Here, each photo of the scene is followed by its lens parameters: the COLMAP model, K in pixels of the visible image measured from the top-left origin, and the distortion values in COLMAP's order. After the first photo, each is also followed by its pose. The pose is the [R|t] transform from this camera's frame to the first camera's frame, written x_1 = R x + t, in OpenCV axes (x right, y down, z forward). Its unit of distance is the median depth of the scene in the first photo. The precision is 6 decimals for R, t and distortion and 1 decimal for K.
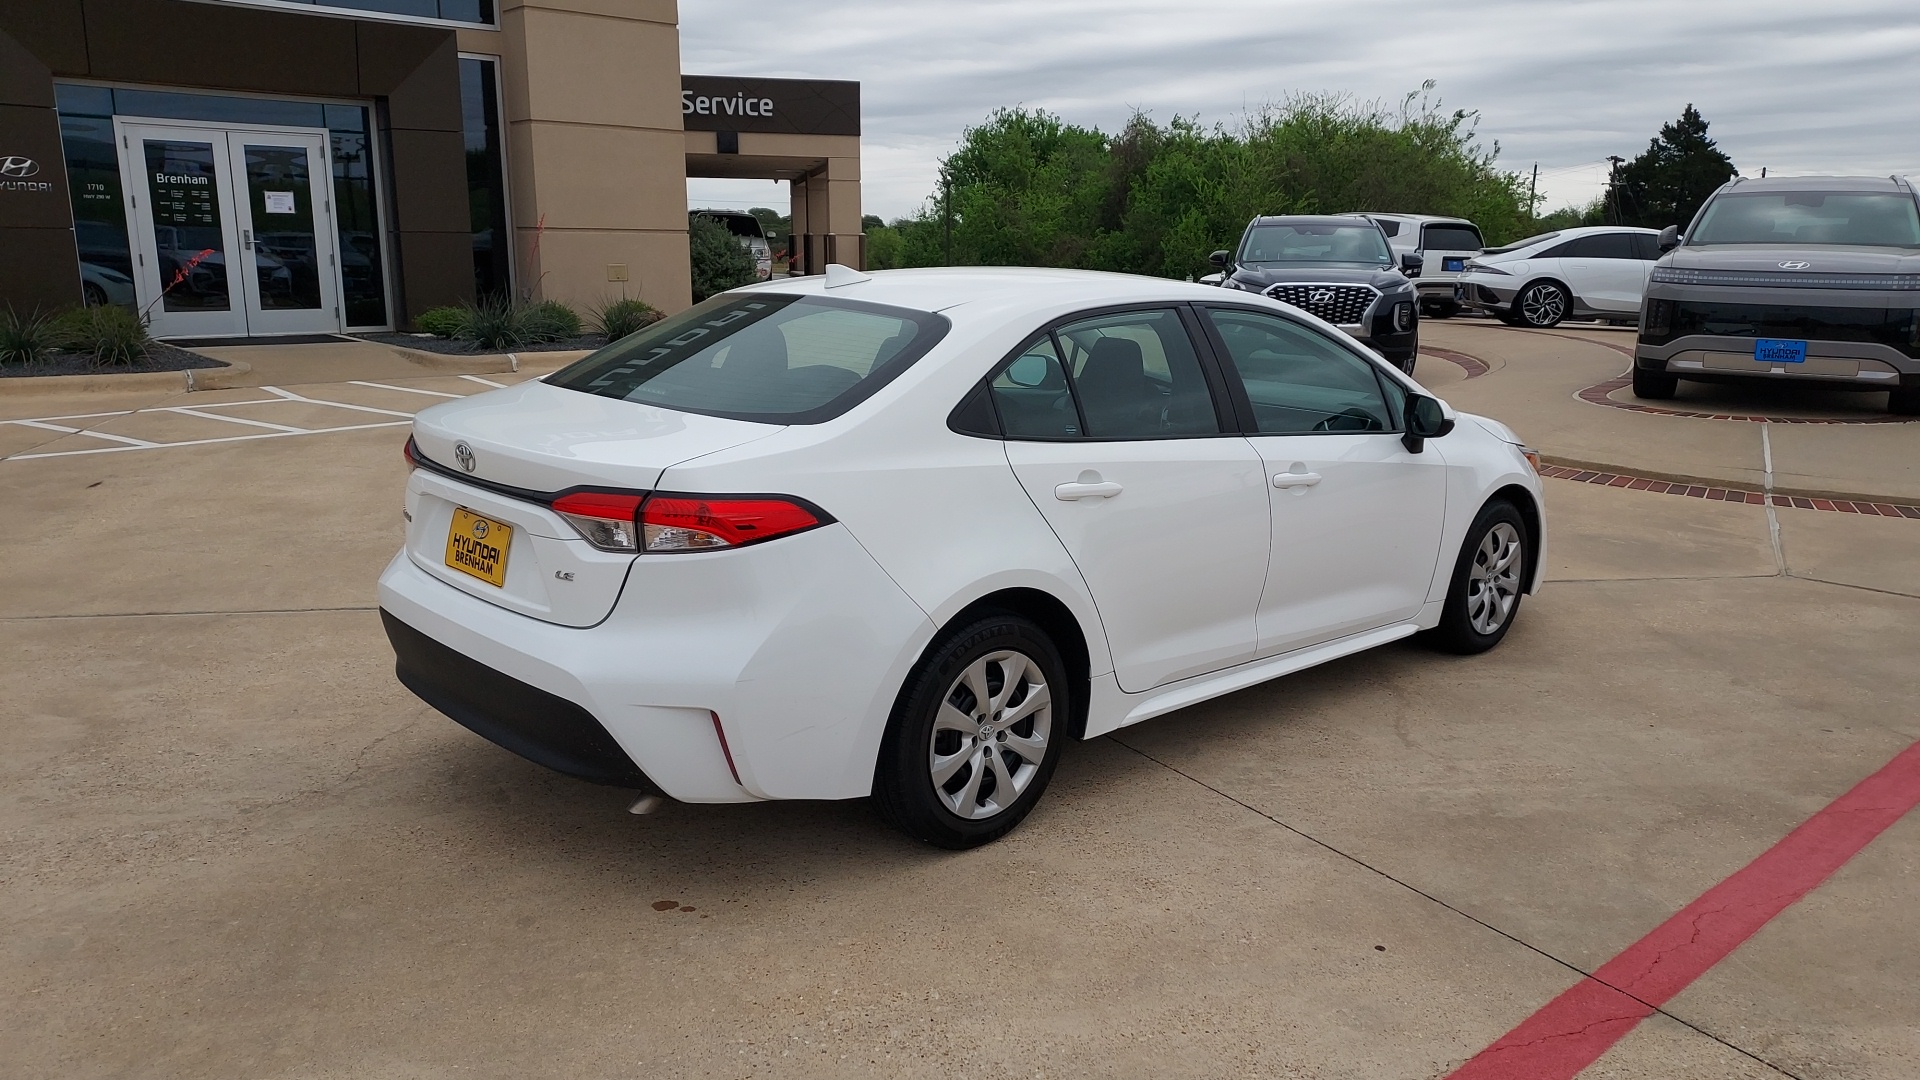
lens RADIAL K [[1383.4, 0, 978.3], [0, 1383.4, 534.3], [0, 0, 1]] dist [0.049762, -0.029508]
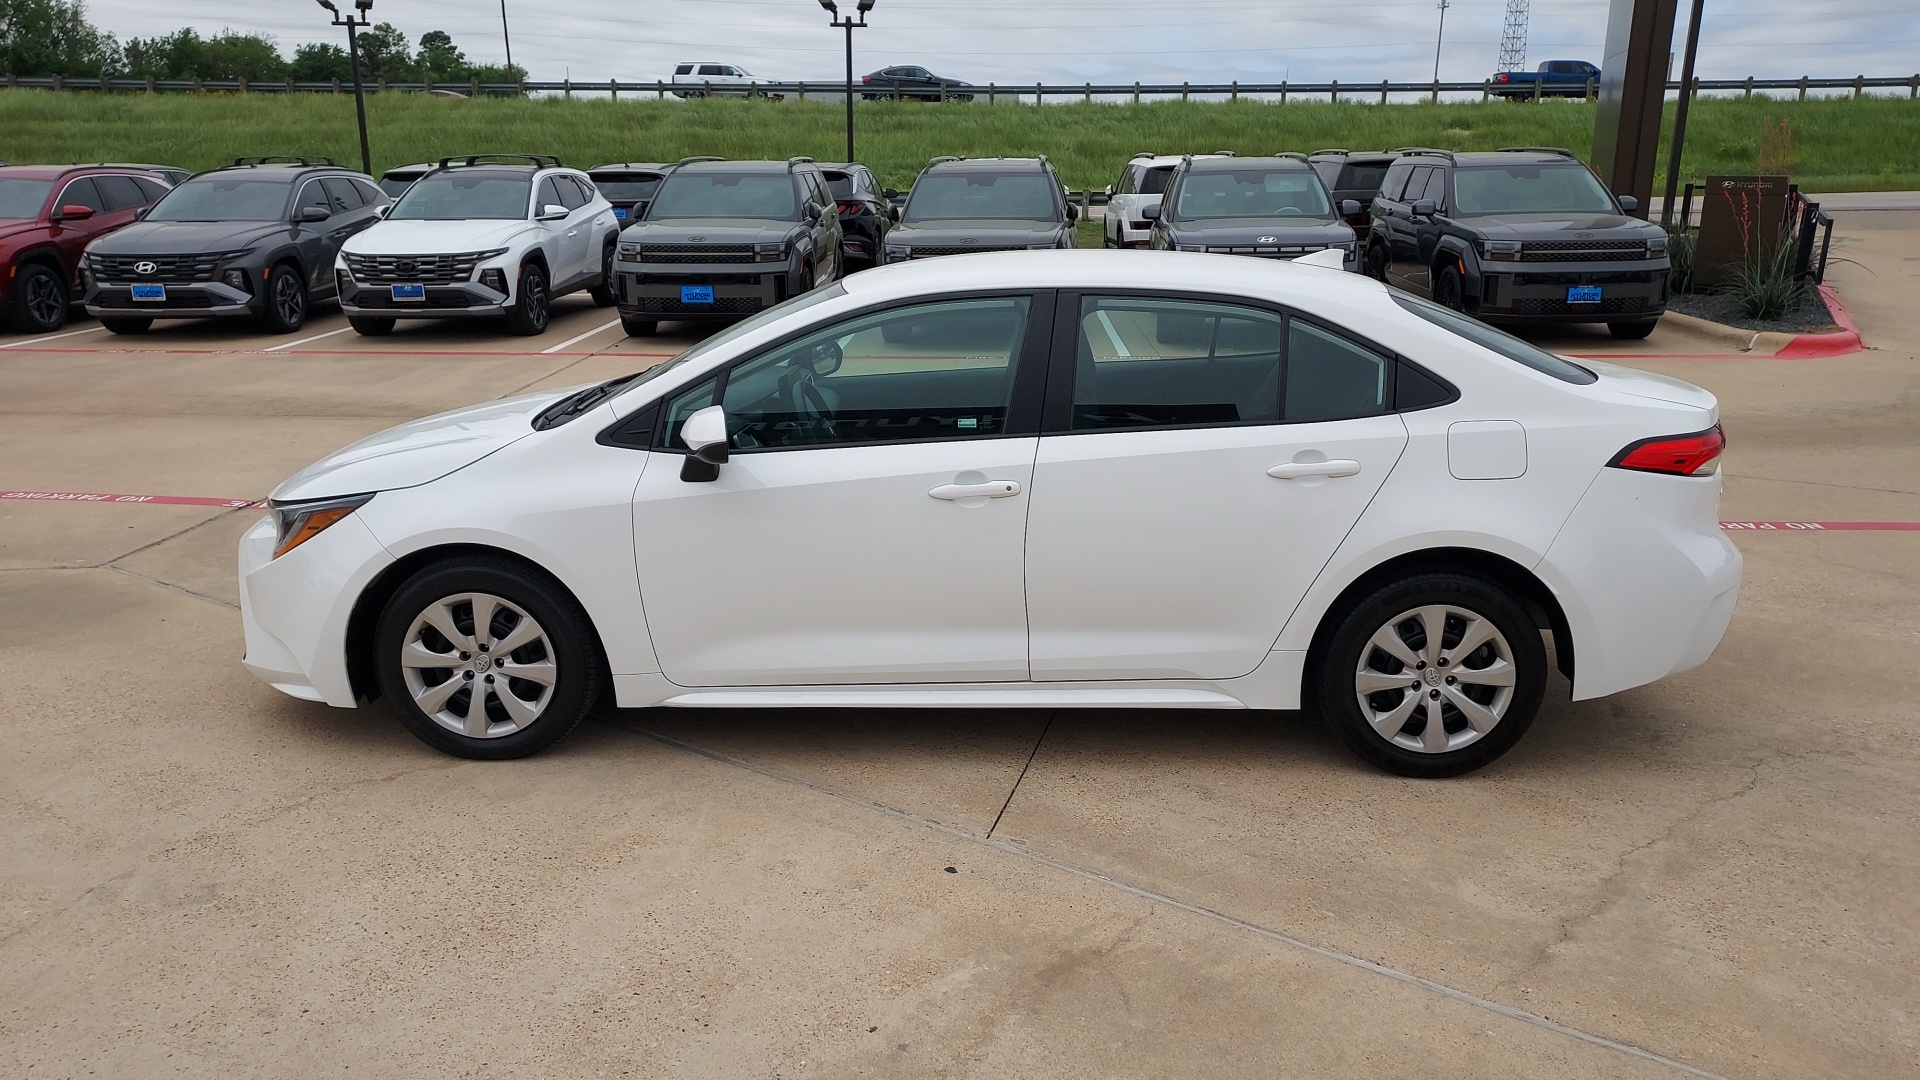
lens RADIAL K [[1383.4, 0, 984.0], [0, 1383.4, 546.5], [0, 0, 1]] dist [0.049762, -0.029508]
pose [[-0.693915, -0.206796, 0.689723, -0.610147], [0.127348, 0.907527, 0.400222, -0.385951], [-0.708706, 0.365555, -0.603411, 1.643402]]
